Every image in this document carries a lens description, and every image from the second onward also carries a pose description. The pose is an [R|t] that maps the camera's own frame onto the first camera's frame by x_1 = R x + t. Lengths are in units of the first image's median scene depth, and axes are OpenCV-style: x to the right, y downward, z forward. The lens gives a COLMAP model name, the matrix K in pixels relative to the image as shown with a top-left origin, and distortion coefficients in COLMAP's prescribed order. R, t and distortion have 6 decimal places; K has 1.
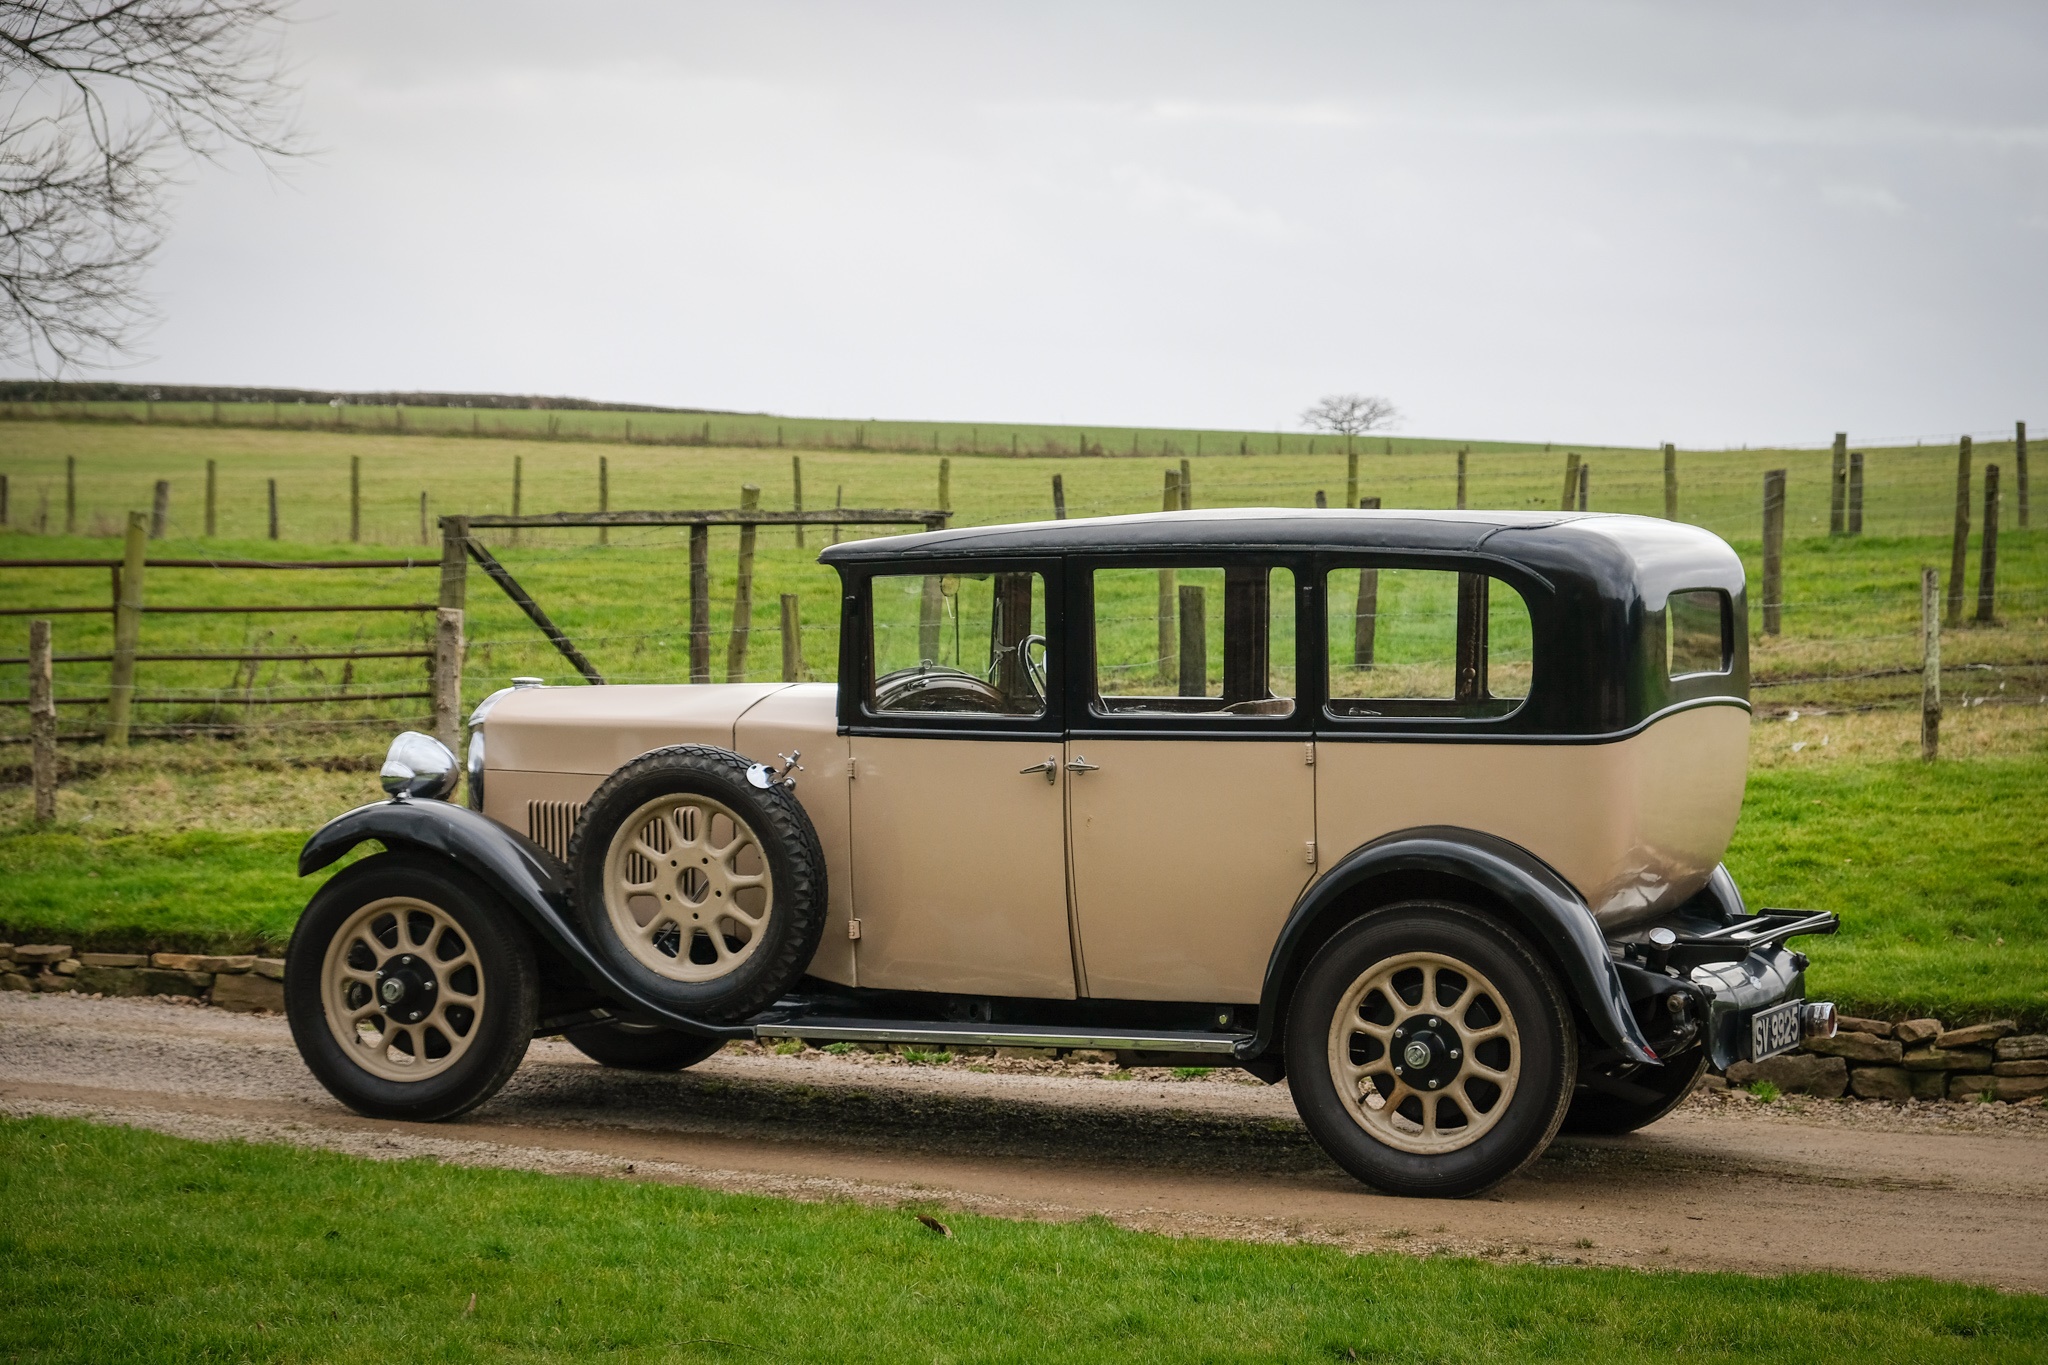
lens RADIAL K [[5079.9, 0, 1024.0], [0, 5079.9, 682.5], [0, 0, 1]] dist [-0.038324, -0.251623]
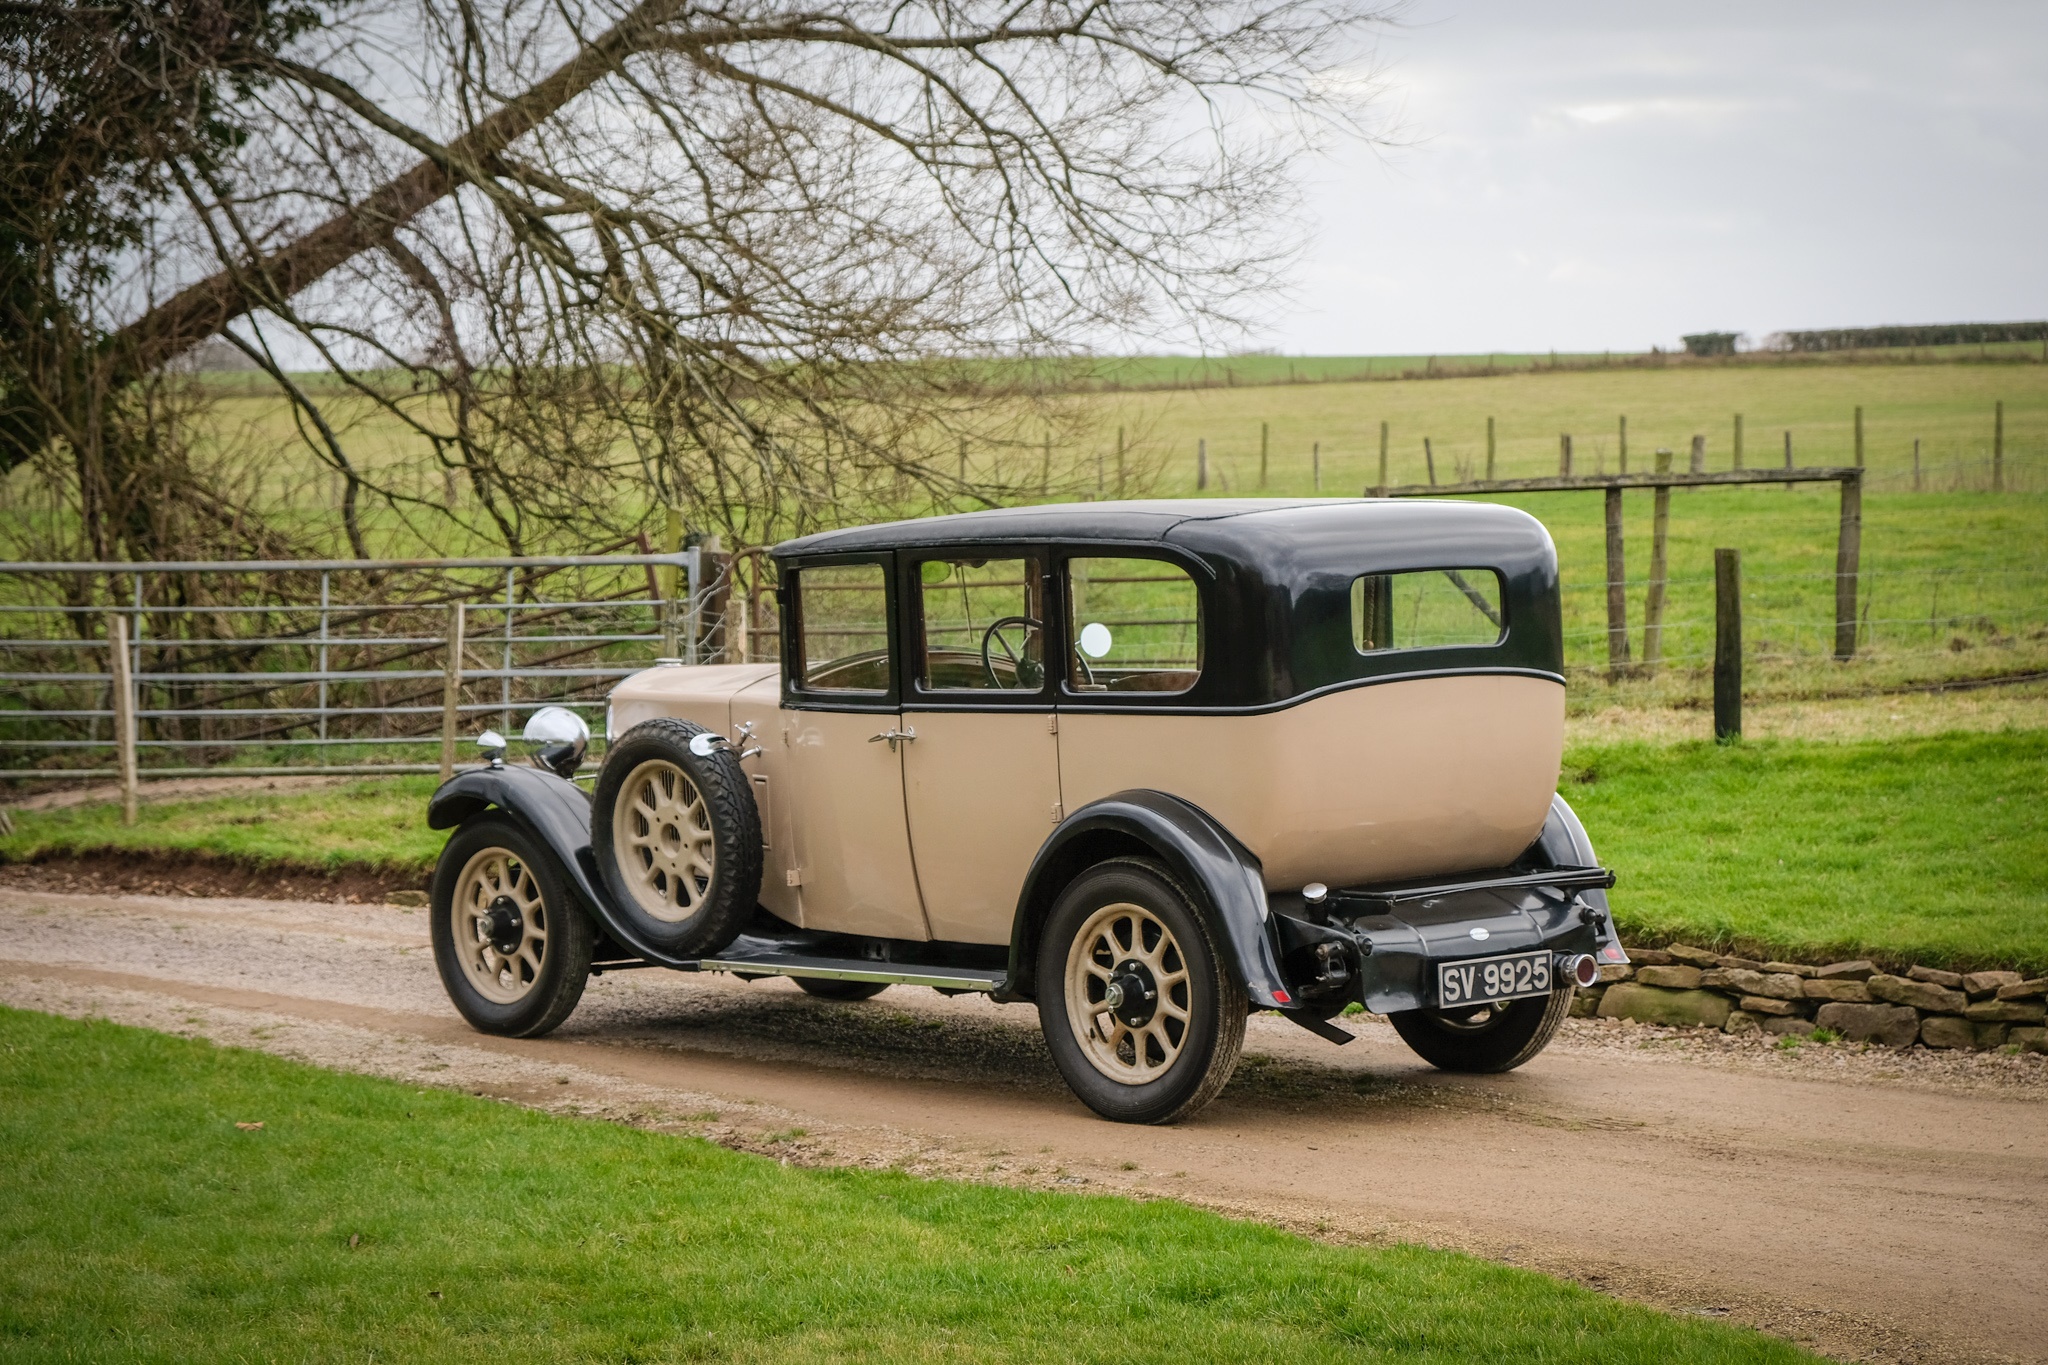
lens RADIAL K [[5079.9, 0, 1024.0], [0, 5079.9, 682.5], [0, 0, 1]] dist [-0.038324, -0.251623]
pose [[0.898337, -0.009267, -0.439209, 0.519244], [0.015587, 0.999820, 0.010785, -0.007055], [0.439030, -0.016535, 0.898320, -0.006631]]
